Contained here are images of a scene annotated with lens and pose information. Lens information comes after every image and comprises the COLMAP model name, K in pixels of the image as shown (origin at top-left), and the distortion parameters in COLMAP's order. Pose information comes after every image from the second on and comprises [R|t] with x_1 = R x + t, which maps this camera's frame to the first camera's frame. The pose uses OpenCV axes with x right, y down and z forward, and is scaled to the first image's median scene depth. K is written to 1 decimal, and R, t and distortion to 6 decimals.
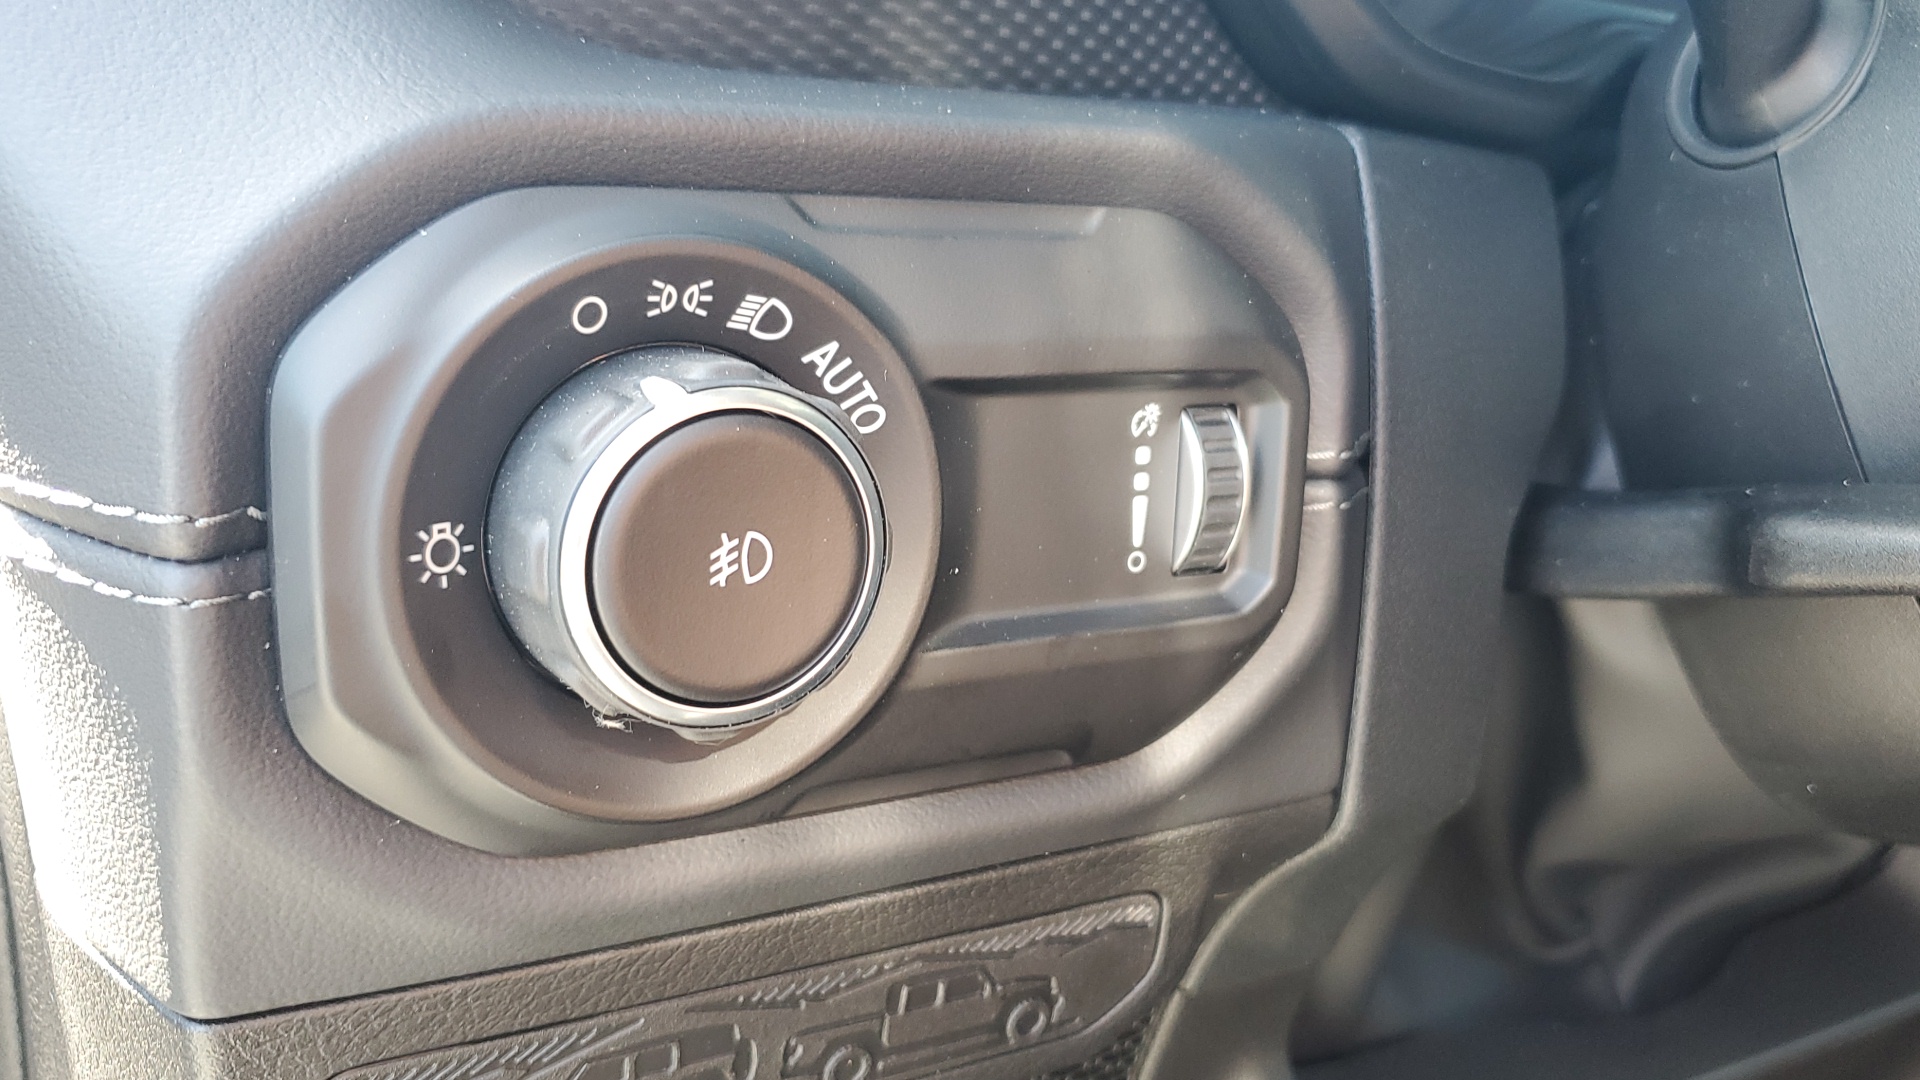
lens RADIAL K [[1654.9, 0, 959.2], [0, 1654.9, 541.9], [0, 0, 1]] dist [0.087518, -0.150891]
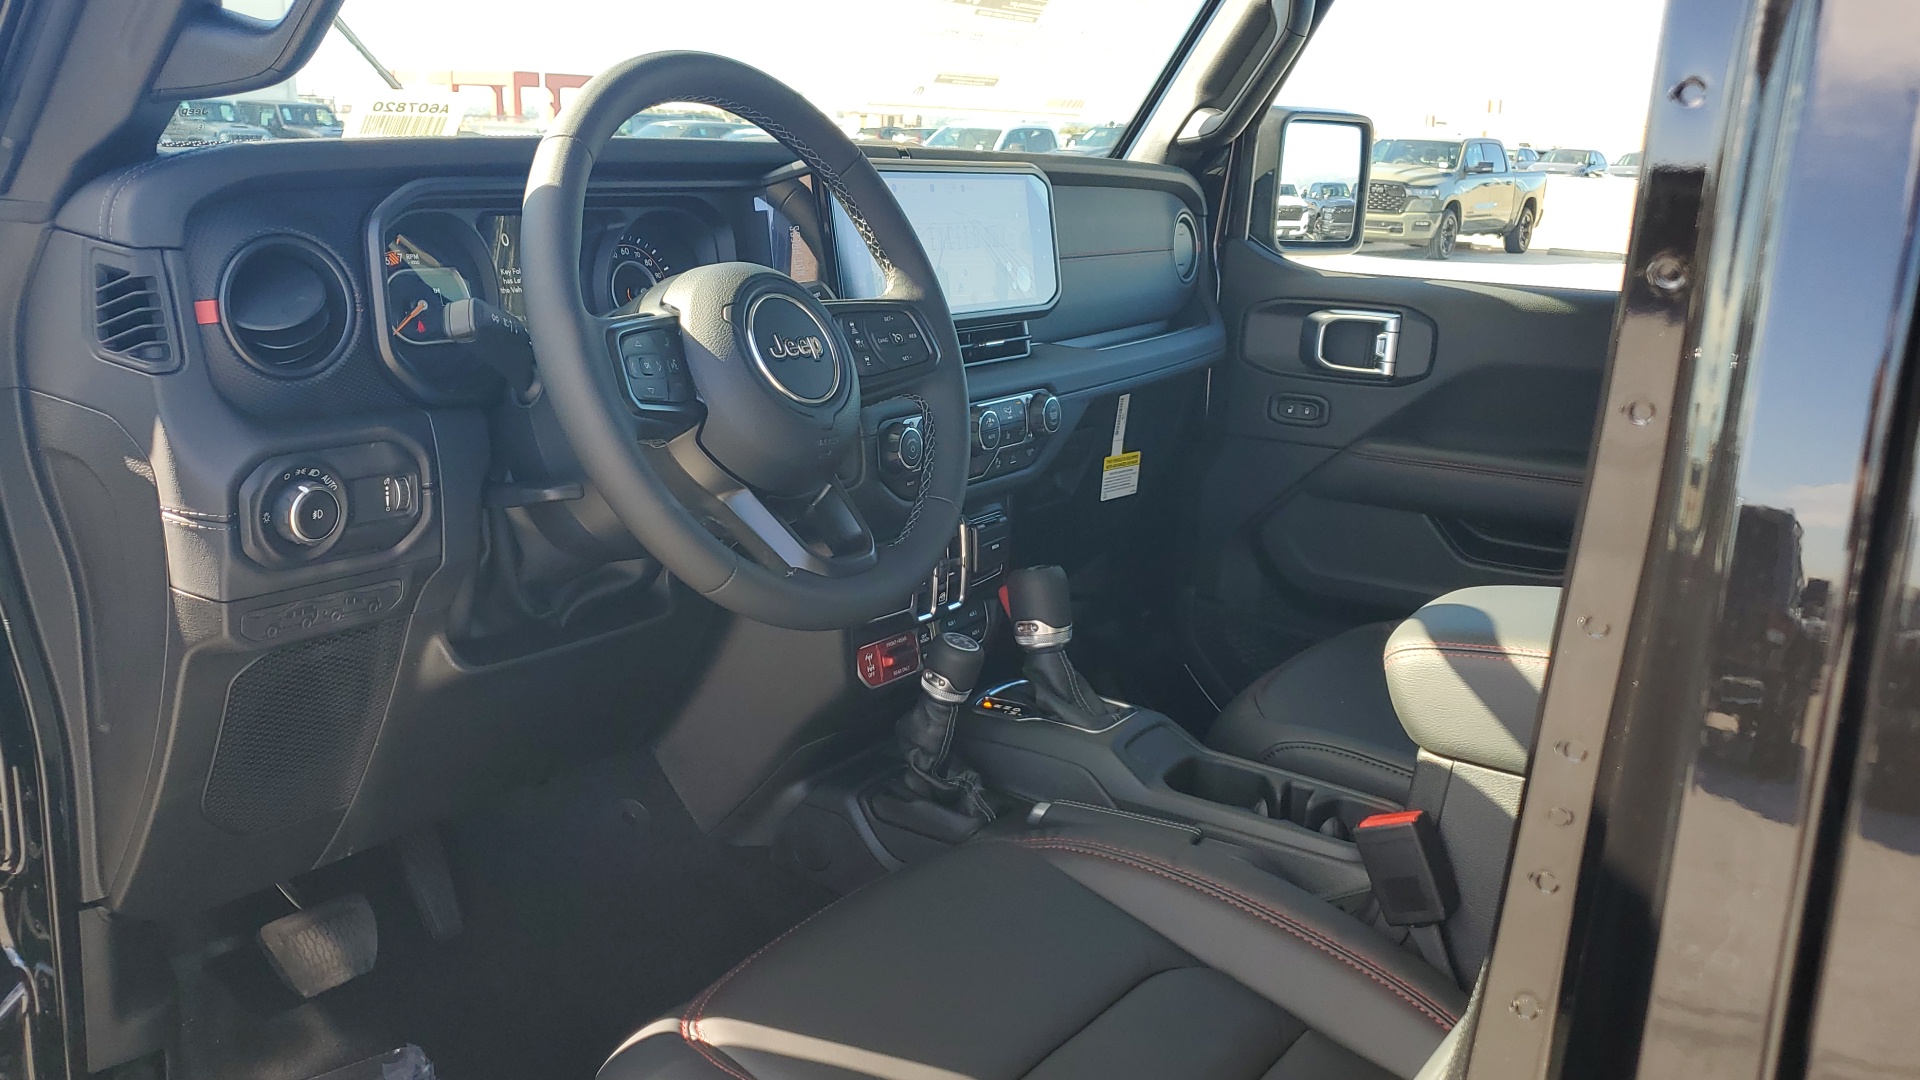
lens RADIAL K [[1654.9, 0, 948.7], [0, 1654.9, 542.4], [0, 0, 1]] dist [0.087518, -0.150891]
pose [[0.913463, -0.100987, 0.394191, -0.365007], [0.086475, 0.994765, 0.054457, -0.017362], [-0.397627, -0.015657, 0.917414, -4.565074]]
